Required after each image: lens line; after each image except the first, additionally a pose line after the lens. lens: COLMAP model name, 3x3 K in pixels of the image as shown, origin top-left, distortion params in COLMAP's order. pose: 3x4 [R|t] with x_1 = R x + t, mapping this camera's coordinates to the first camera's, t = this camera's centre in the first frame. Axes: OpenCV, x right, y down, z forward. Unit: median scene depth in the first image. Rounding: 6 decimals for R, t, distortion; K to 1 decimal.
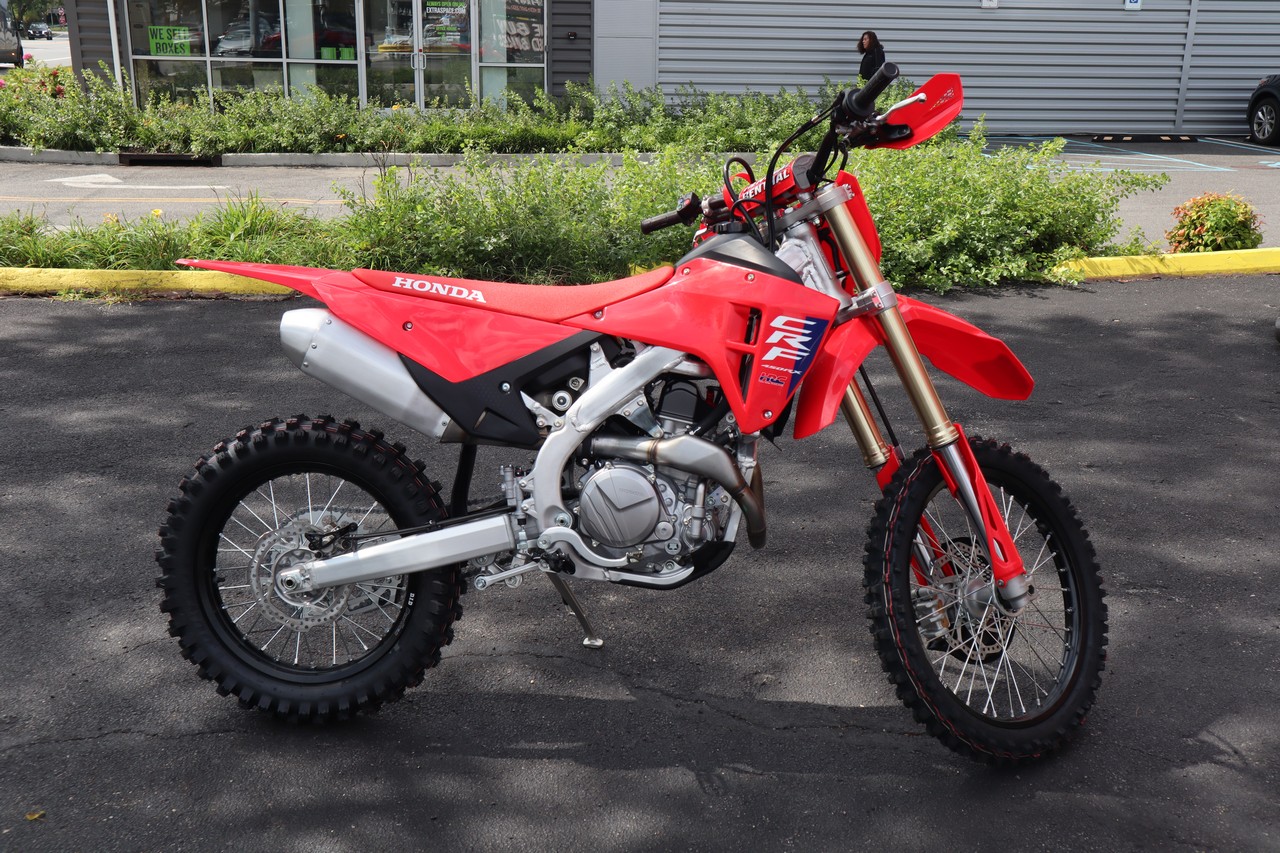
lens RADIAL K [[1363.5, 0, 661.5], [0, 1363.5, 431.6], [0, 0, 1]] dist [0.013704, 0.045587]
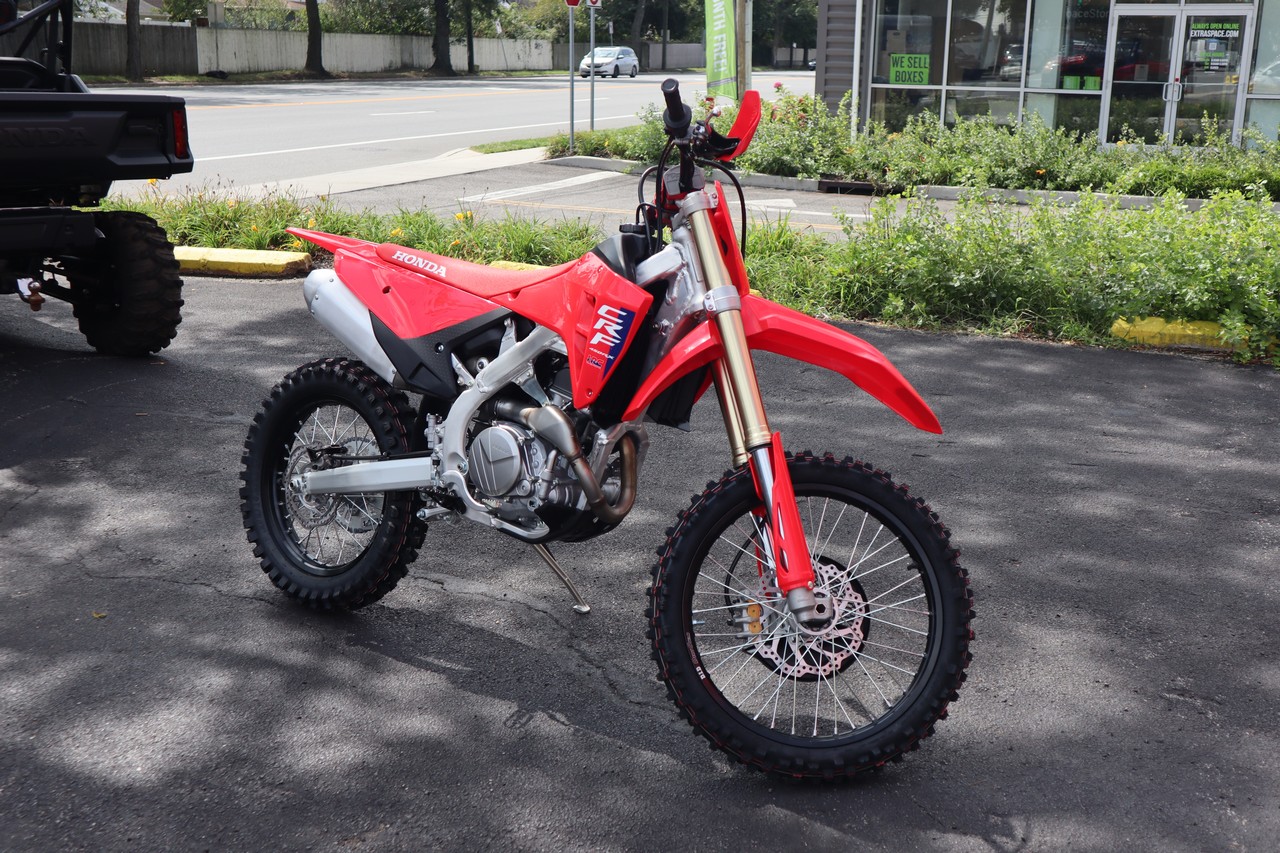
lens RADIAL K [[1584.7, 0, 640.0], [0, 1584.7, 426.5], [0, 0, 1]] dist [0.019309, 0.060649]
pose [[0.822987, 0.132147, -0.552476, 0.755598], [-0.164070, 0.986412, -0.008465, 0.017000], [0.543851, 0.097612, 0.833486, -0.044037]]
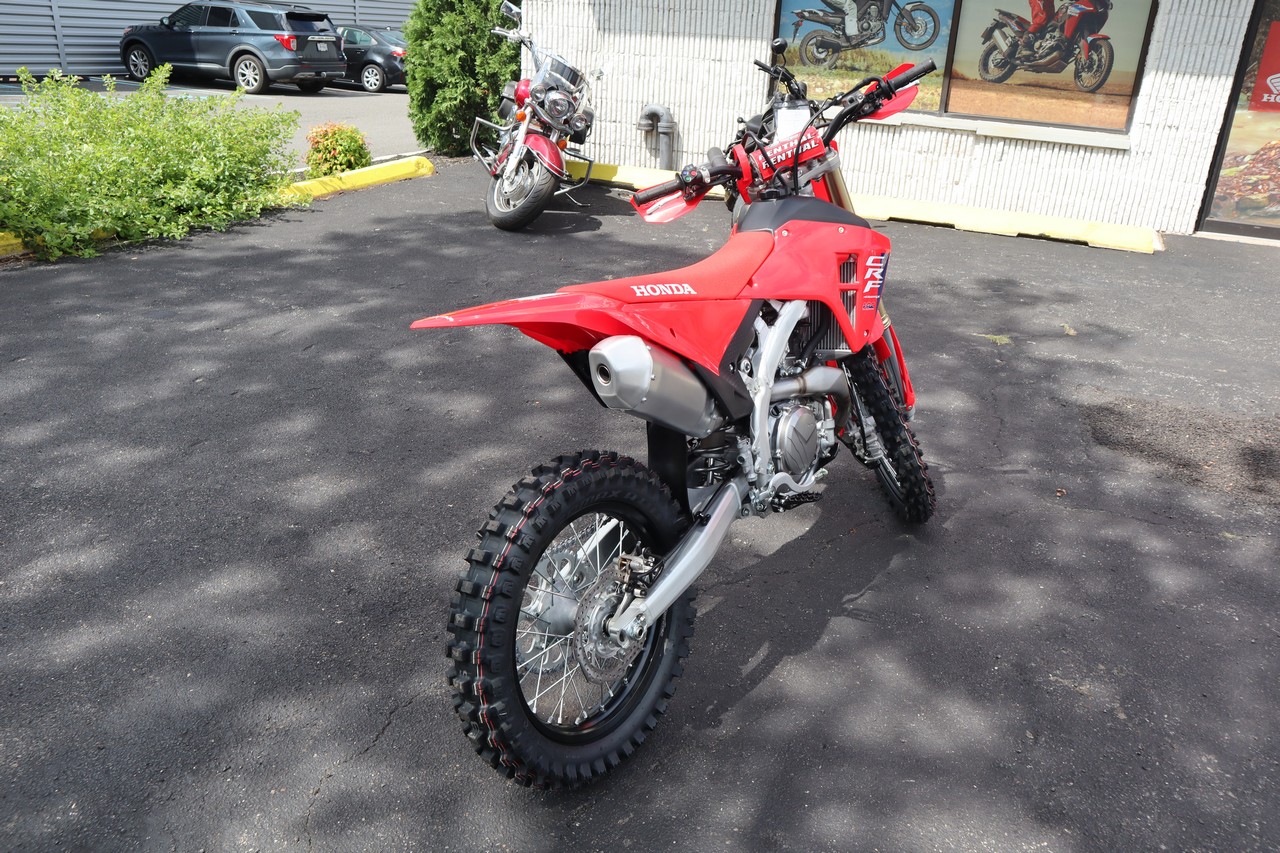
lens RADIAL K [[1010.1, 0, 640.0], [0, 1010.1, 426.5], [0, 0, 1]] dist [-0.068171, 0.078331]
pose [[0.553663, -0.303506, 0.775462, -0.735605], [0.196525, 0.952535, 0.232496, -0.175886], [-0.809219, 0.023673, 0.587031, 0.564381]]
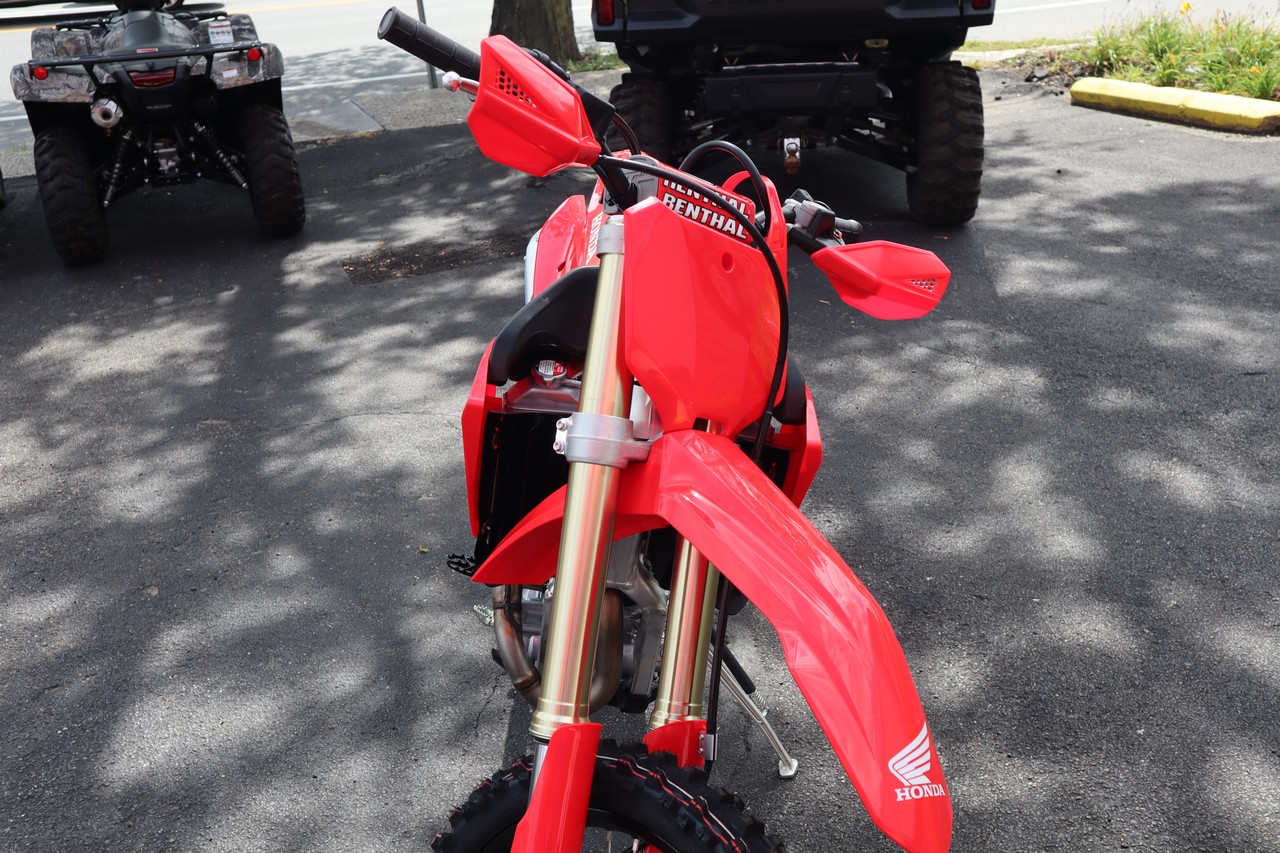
lens RADIAL K [[1363.5, 0, 661.5], [0, 1363.5, 431.6], [0, 0, 1]] dist [0.013704, 0.045587]
pose [[0.089031, 0.361860, -0.927971, 0.648644], [-0.224372, 0.915011, 0.335279, -0.274585], [0.970428, 0.178360, 0.162656, 0.891116]]
